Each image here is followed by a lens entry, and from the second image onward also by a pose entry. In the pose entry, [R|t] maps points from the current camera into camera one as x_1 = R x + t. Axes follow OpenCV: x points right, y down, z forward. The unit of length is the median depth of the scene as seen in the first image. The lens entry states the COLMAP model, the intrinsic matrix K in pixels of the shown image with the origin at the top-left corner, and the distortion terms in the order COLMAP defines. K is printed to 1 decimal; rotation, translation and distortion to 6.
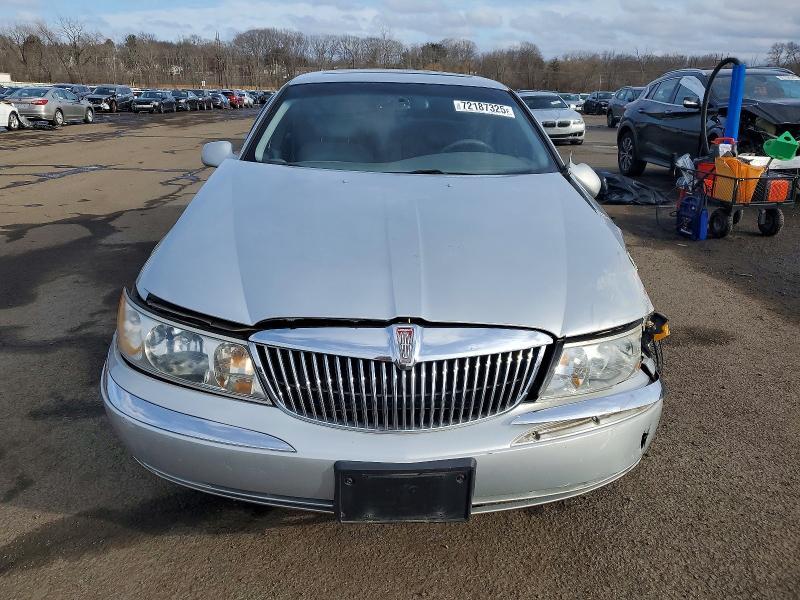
lens RADIAL K [[649.6, 0, 417.0], [0, 649.6, 298.2], [0, 0, 1]] dist [0.004485, 0.009443]
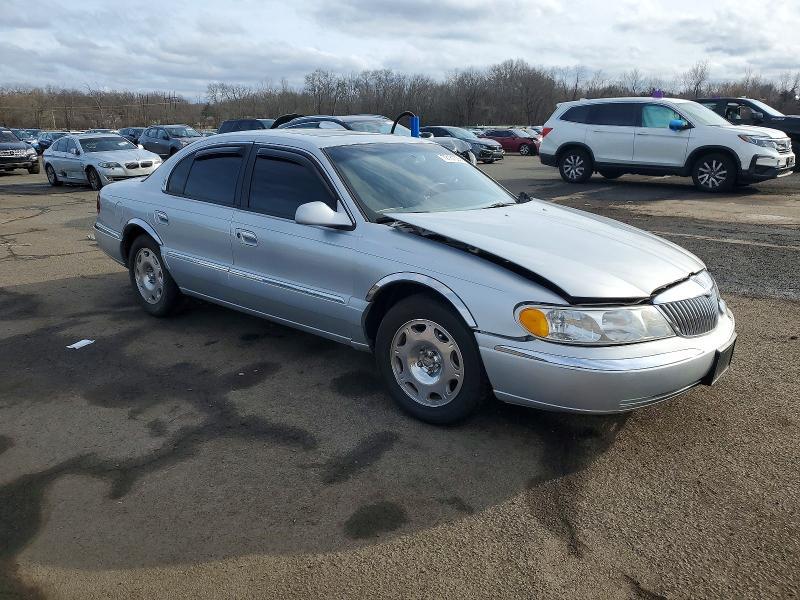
lens RADIAL K [[649.6, 0, 417.0], [0, 649.6, 298.2], [0, 0, 1]] dist [0.004485, 0.009443]
pose [[0.655196, -0.208166, 0.726213, -0.114252], [0.240350, 0.968777, 0.060850, -0.012123], [-0.716205, 0.134677, 0.684772, 0.017536]]
